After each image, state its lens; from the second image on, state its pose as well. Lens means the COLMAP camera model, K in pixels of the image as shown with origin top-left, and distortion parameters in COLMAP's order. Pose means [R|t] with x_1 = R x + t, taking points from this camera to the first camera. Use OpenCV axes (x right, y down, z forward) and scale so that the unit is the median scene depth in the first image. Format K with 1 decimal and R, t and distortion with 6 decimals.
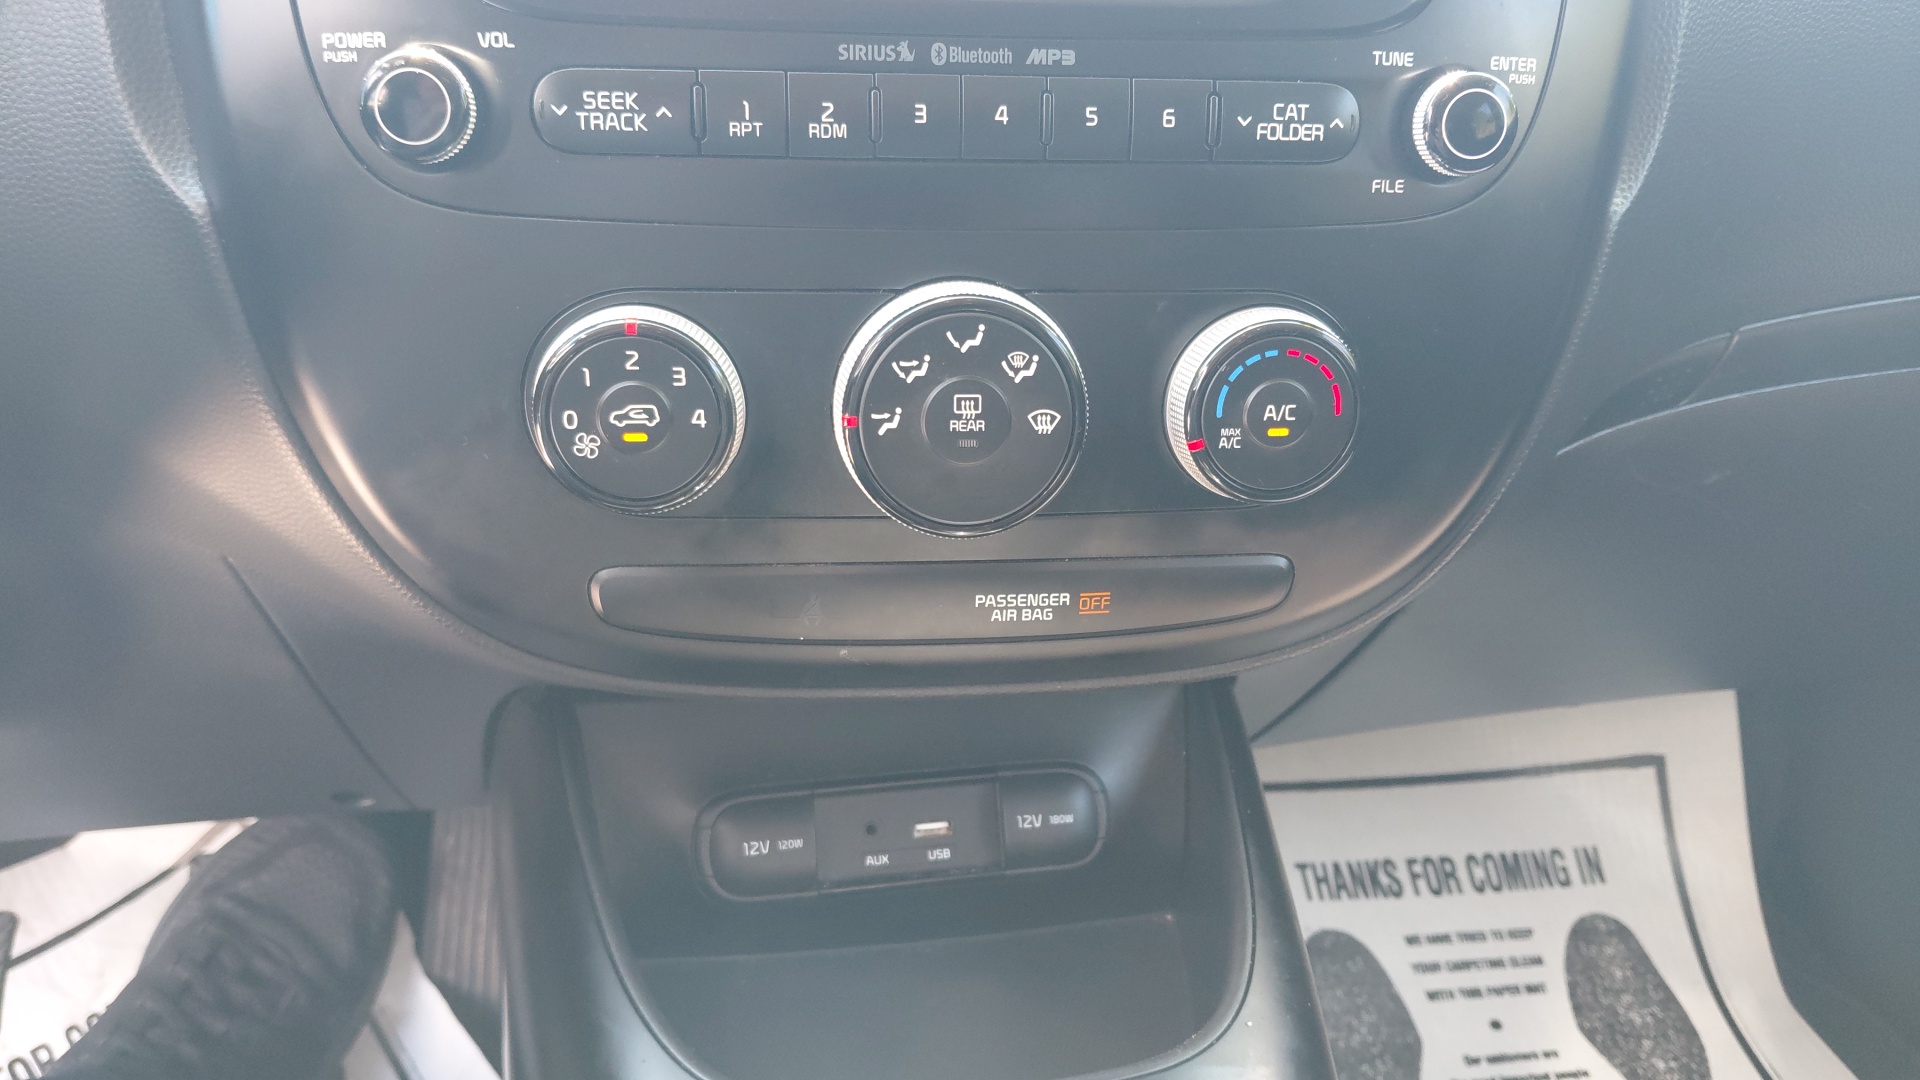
lens RADIAL K [[1413.5, 0, 985.7], [0, 1413.5, 556.2], [0, 0, 1]] dist [0.031147, -0.072435]
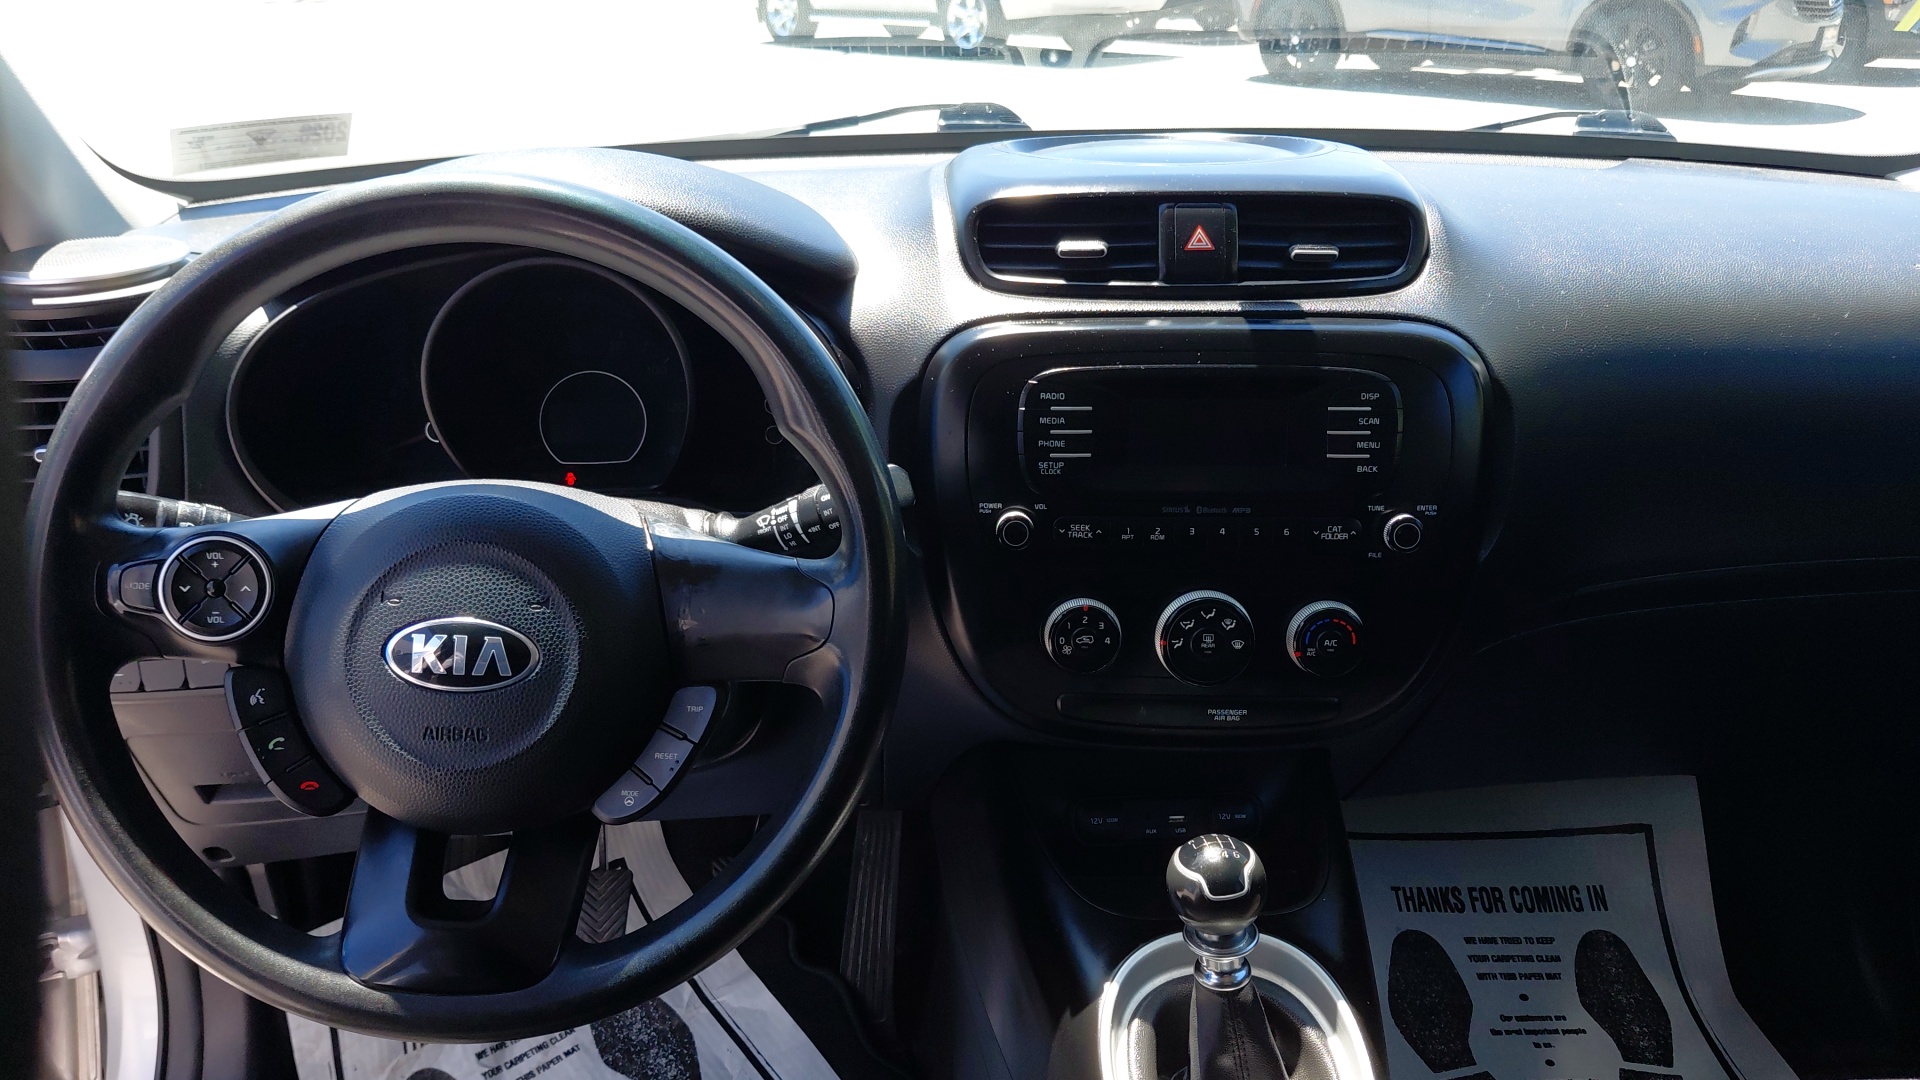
lens RADIAL K [[1413.5, 0, 955.3], [0, 1413.5, 548.1], [0, 0, 1]] dist [0.031147, -0.072435]
pose [[0.990658, 0.015820, -0.135452, -0.125142], [-0.025362, 0.997293, -0.069016, -0.079472], [0.133993, 0.071806, 0.988377, -1.682410]]
